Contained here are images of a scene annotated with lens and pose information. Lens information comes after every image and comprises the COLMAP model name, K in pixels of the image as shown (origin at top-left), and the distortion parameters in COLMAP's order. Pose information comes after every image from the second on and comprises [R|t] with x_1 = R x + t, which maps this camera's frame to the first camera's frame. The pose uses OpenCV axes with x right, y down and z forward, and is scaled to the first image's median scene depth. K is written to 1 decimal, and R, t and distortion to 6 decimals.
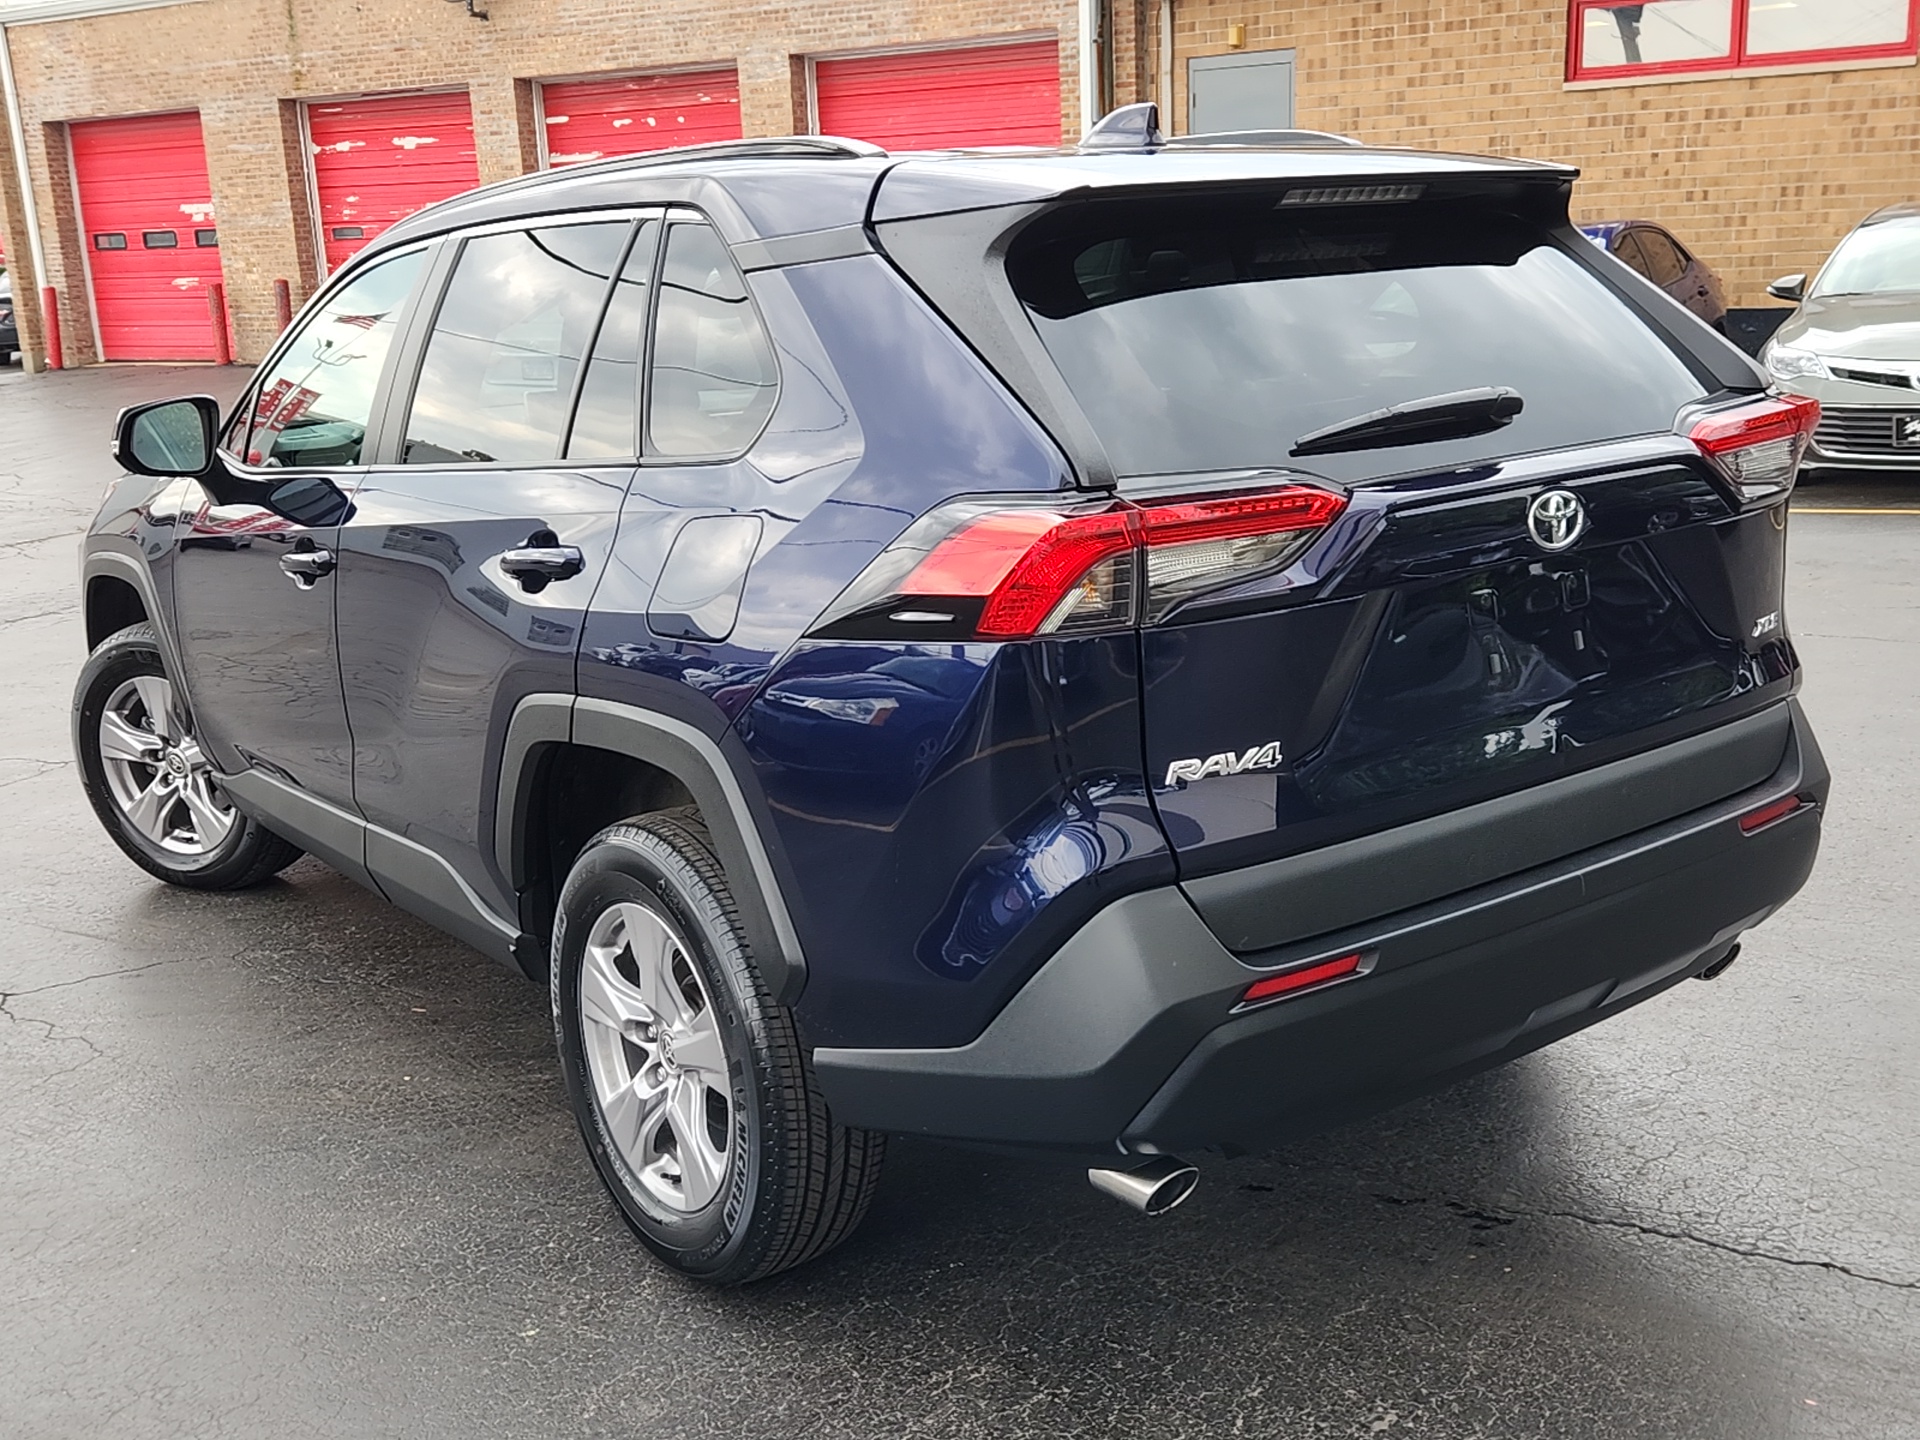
lens RADIAL K [[1997.6, 0, 993.9], [0, 1997.6, 715.2], [0, 0, 1]] dist [0.096807, -0.154710]
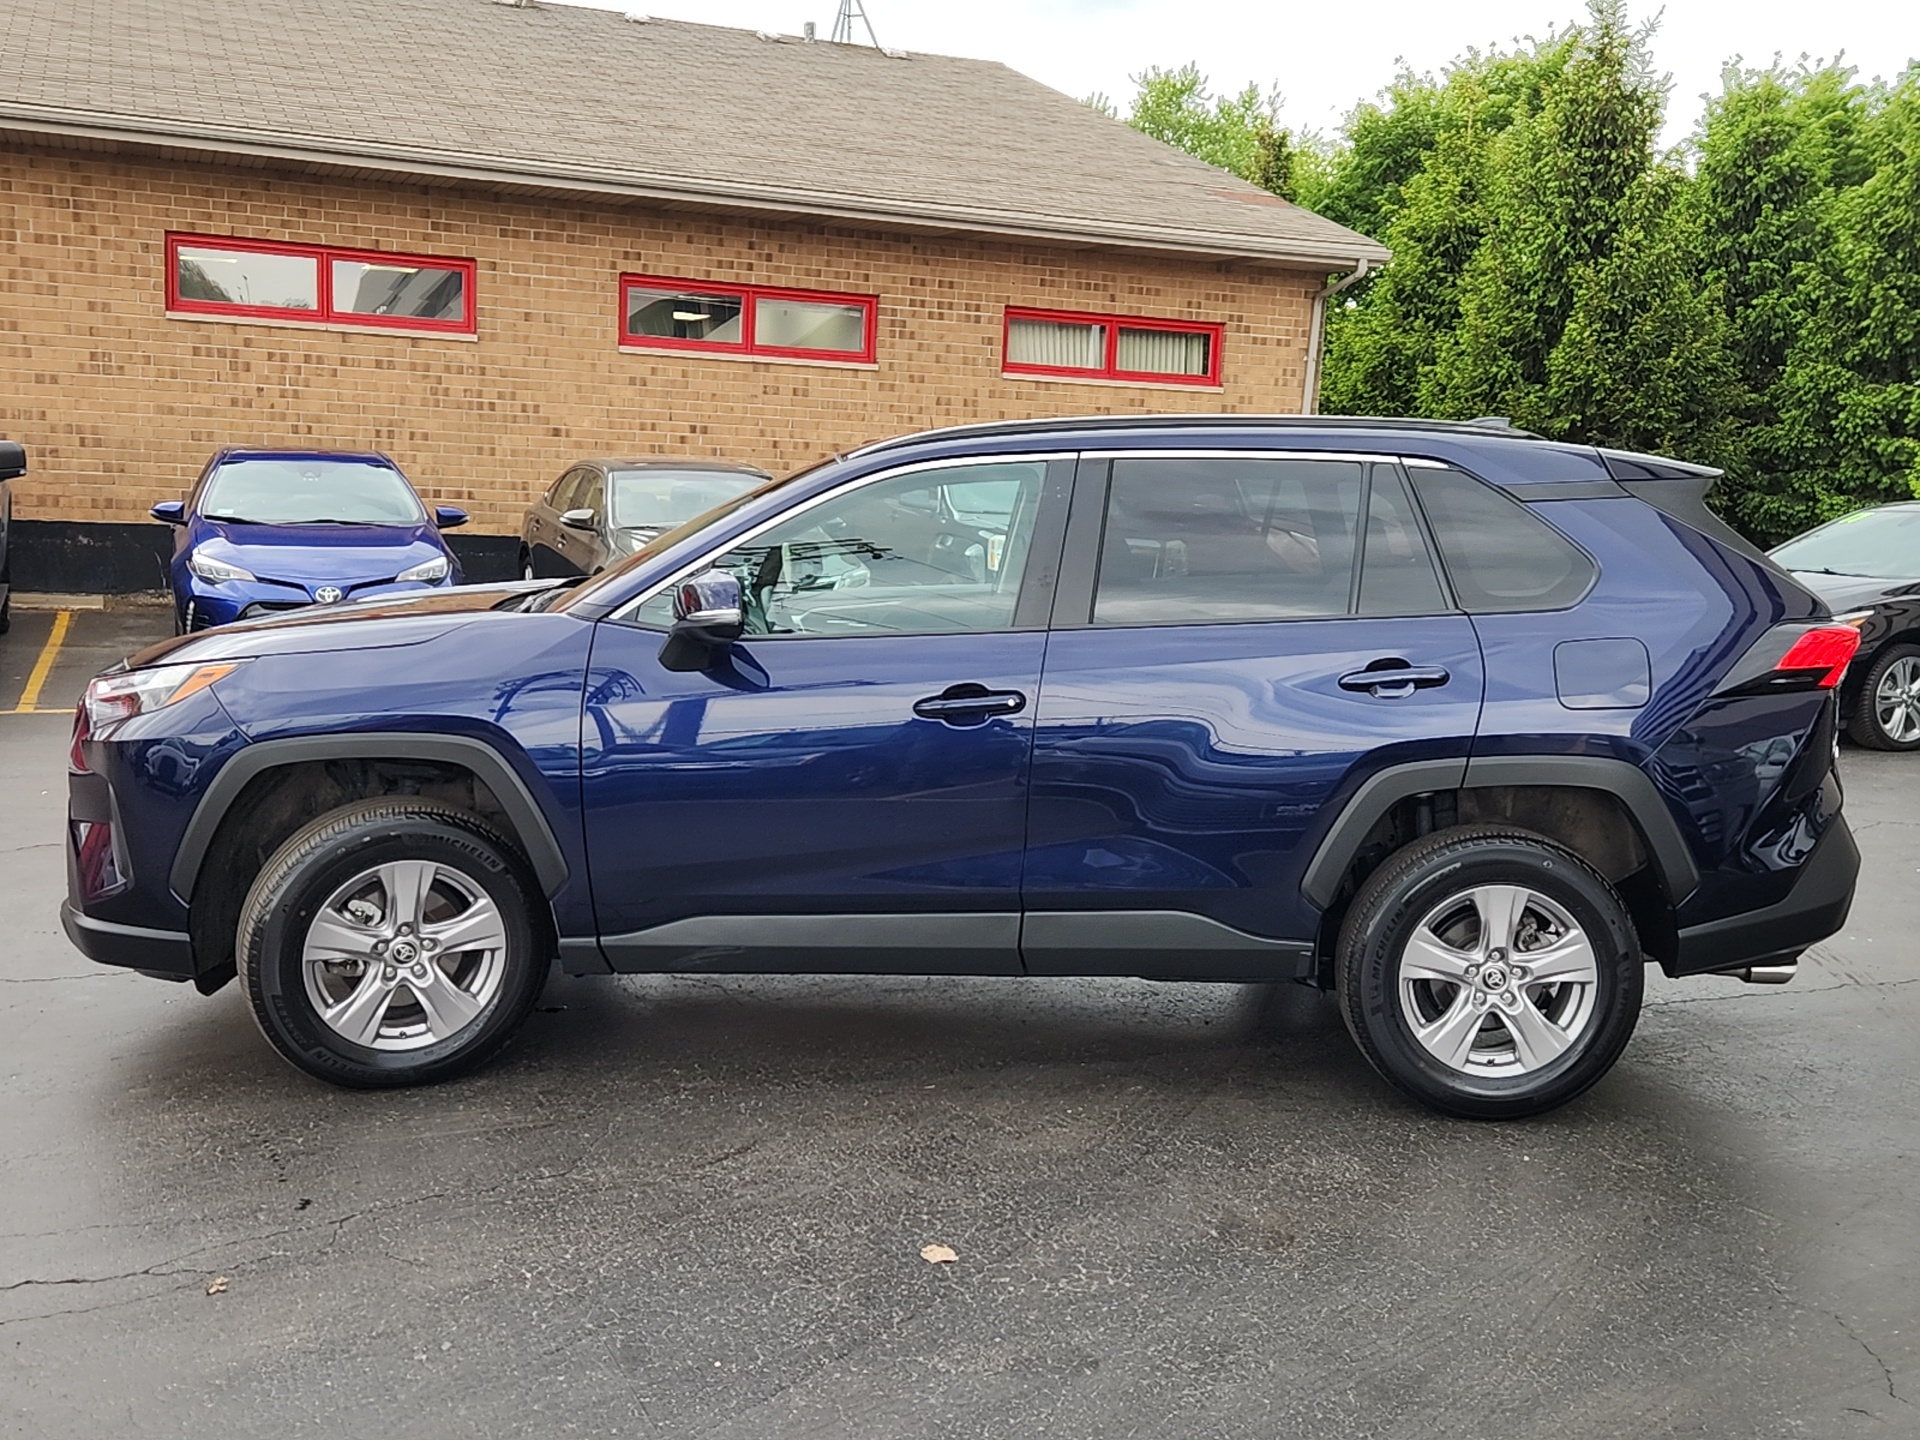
lens RADIAL K [[1997.6, 0, 993.9], [0, 1997.6, 715.2], [0, 0, 1]] dist [0.096807, -0.154710]
pose [[0.575099, -0.031701, 0.817470, -1.317670], [0.120783, 0.991588, -0.046520, -0.012684], [-0.809119, 0.125490, 0.574090, 0.283770]]
